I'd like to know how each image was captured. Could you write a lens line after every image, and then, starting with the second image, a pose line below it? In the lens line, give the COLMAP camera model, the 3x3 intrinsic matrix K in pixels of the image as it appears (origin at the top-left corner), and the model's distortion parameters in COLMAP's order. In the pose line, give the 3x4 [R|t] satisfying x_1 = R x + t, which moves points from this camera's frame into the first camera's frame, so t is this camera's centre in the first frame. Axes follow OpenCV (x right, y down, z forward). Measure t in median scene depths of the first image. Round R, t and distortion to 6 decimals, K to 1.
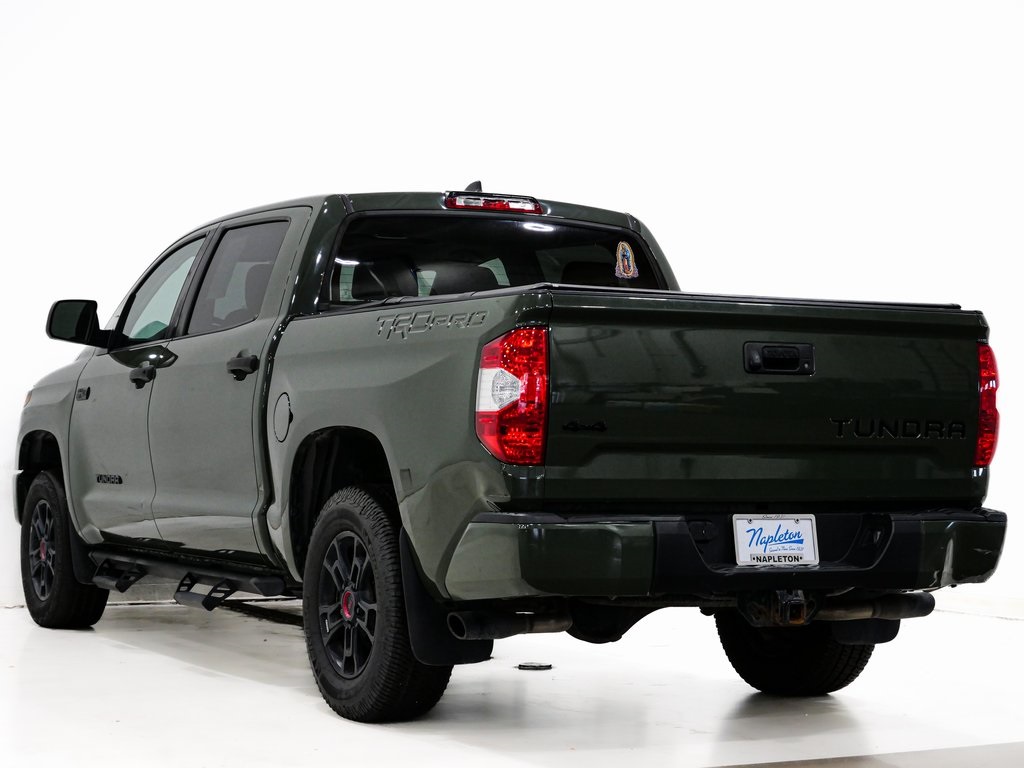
lens RADIAL K [[2149.0, 0, 511.4], [0, 2149.0, 383.6], [0, 0, 1]] dist [-0.260558, 0.000000]
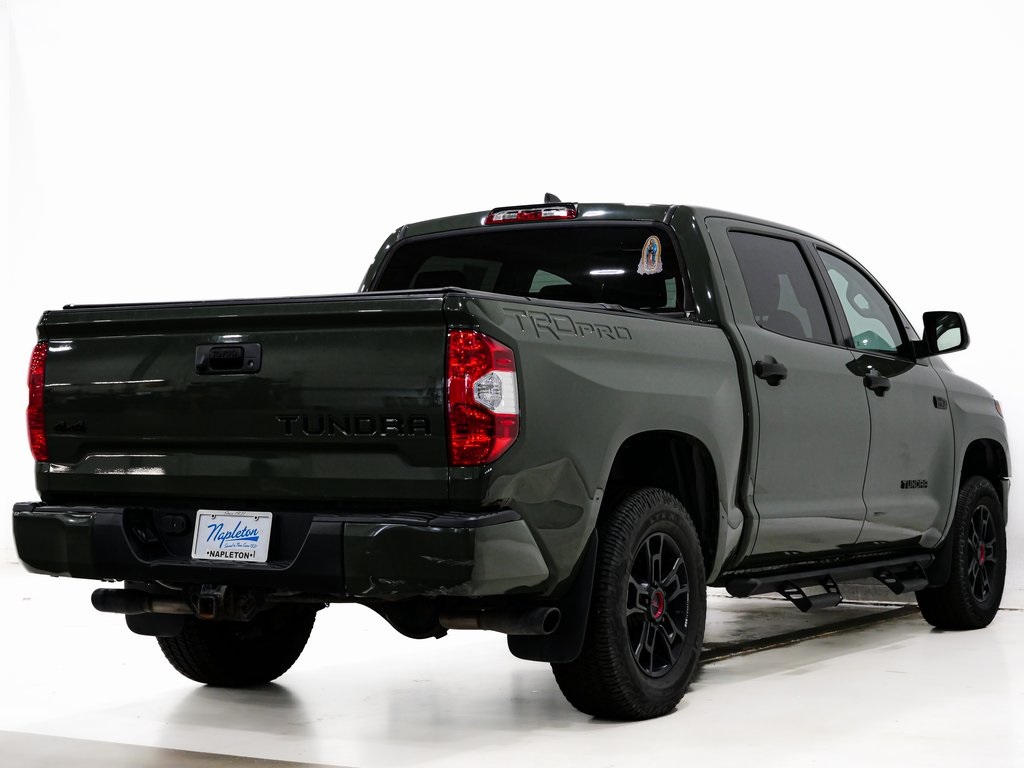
lens RADIAL K [[1966.9, 0, 516.2], [0, 1966.9, 376.5], [0, 0, 1]] dist [-0.255142, 0.000000]
pose [[0.538951, -0.041012, -0.841338, 0.983880], [0.027928, 0.999135, -0.030814, 0.029258], [0.841874, -0.006890, 0.539630, 0.607490]]
